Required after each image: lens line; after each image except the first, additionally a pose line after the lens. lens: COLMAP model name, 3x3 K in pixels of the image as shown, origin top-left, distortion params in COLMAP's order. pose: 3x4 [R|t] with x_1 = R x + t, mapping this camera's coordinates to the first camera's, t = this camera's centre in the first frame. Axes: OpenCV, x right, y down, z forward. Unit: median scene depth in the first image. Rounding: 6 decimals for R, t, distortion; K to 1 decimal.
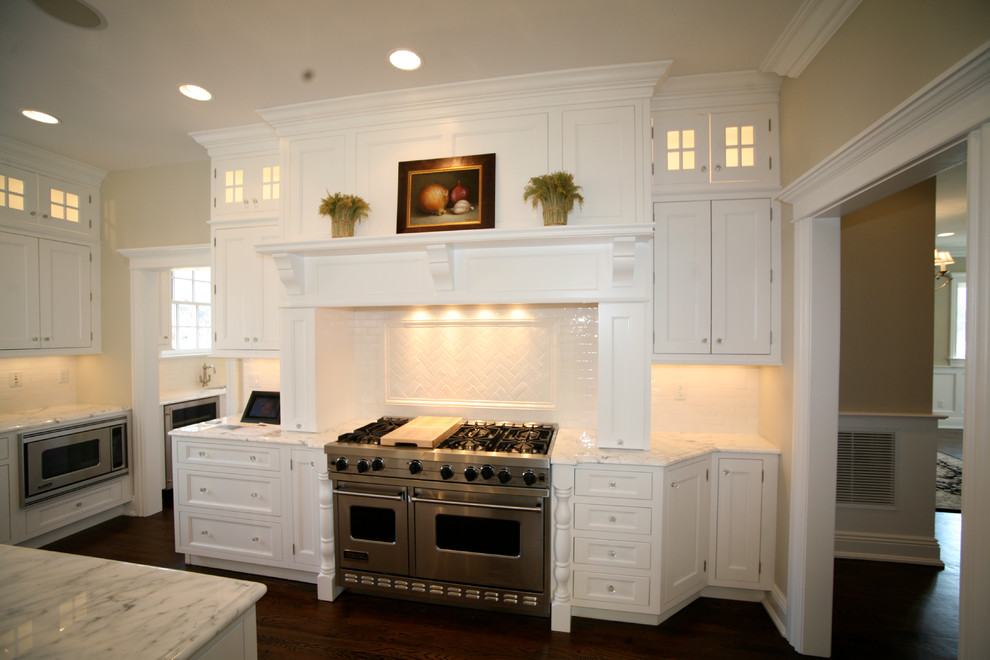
lens RADIAL K [[425.2, 0, 495.0], [0, 425.2, 330.0], [0, 0, 1]] dist [-0.001390, -0.000051]
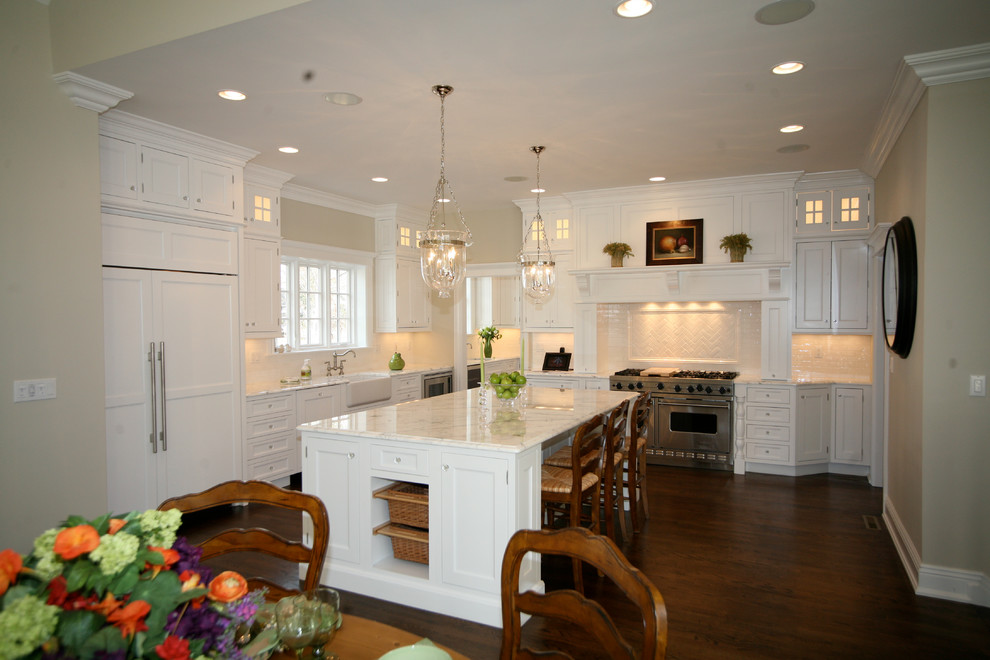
lens RADIAL K [[670.2, 0, 495.0], [0, 670.2, 330.0], [0, 0, 1]] dist [0.007346, 0.003192]
pose [[0.974014, 0.002928, -0.226469, -0.215561], [0.000715, 0.999872, 0.016002, 0.015969], [0.226486, -0.015748, 0.973887, -2.015425]]
